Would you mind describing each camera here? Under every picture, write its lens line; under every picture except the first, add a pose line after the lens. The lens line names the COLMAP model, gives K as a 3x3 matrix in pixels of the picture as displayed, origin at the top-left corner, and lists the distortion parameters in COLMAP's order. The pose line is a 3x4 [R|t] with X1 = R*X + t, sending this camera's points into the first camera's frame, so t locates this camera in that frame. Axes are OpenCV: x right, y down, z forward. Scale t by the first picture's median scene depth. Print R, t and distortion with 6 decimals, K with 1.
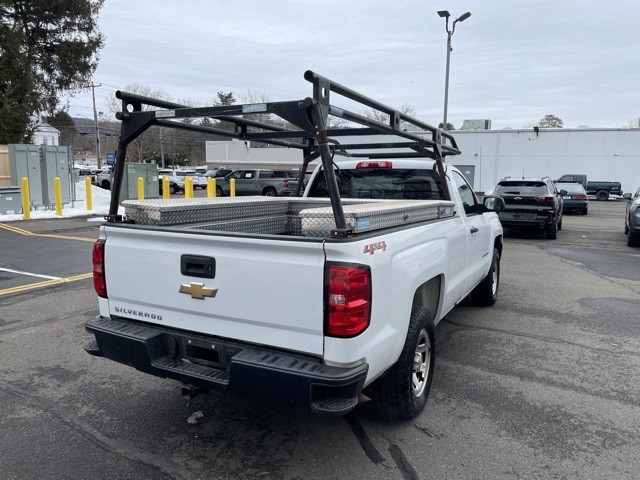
lens RADIAL K [[480.3, 0, 318.3], [0, 480.3, 236.0], [0, 0, 1]] dist [0.090137, -0.115194]
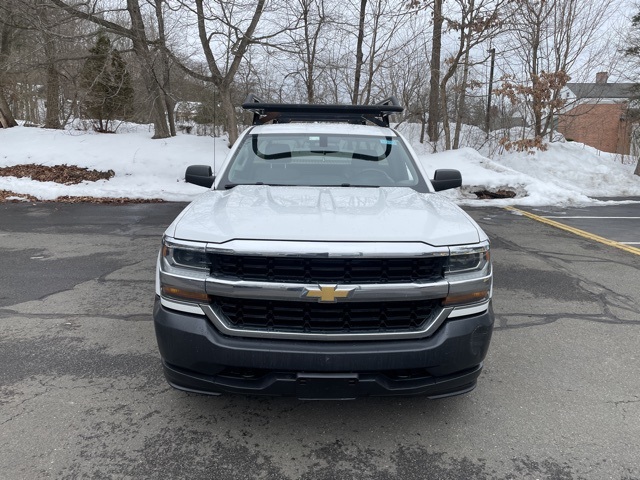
lens RADIAL K [[480.3, 0, 316.8], [0, 480.3, 236.5], [0, 0, 1]] dist [0.090137, -0.115194]
pose [[-0.880220, 0.068725, -0.469562, 0.736700], [-0.077689, 0.955242, 0.285442, -0.268378], [0.468163, 0.287732, -0.835484, 2.296507]]
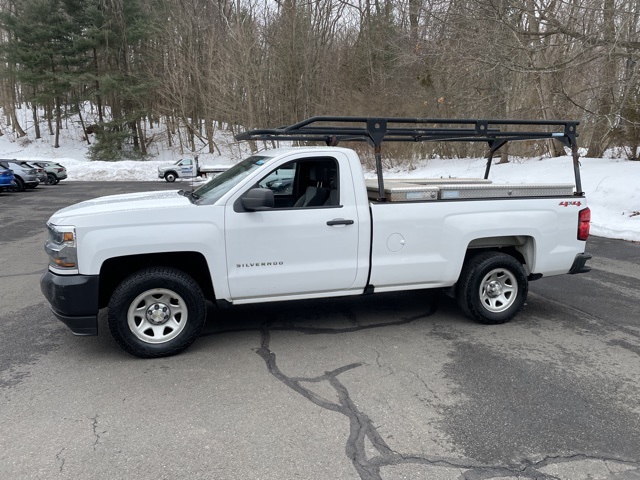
lens RADIAL K [[480.3, 0, 321.3], [0, 480.3, 236.3], [0, 0, 1]] dist [0.090137, -0.115194]
pose [[-0.713912, -0.123240, 0.689305, -0.746946], [0.061820, 0.969454, 0.237355, -0.269223], [-0.697501, 0.212063, -0.684486, 2.166448]]
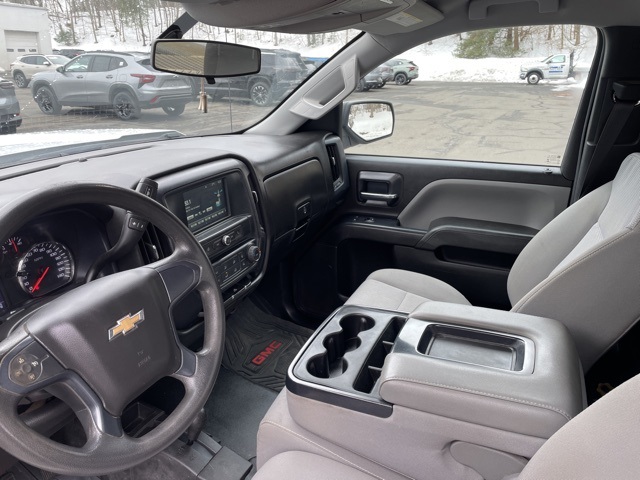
lens RADIAL K [[480.3, 0, 320.4], [0, 480.3, 233.9], [0, 0, 1]] dist [0.090137, -0.115194]
pose [[-0.063418, -0.351543, 0.934021, -0.002740], [0.104452, 0.928427, 0.356530, -0.158527], [-0.992506, 0.120170, -0.022160, 1.383934]]
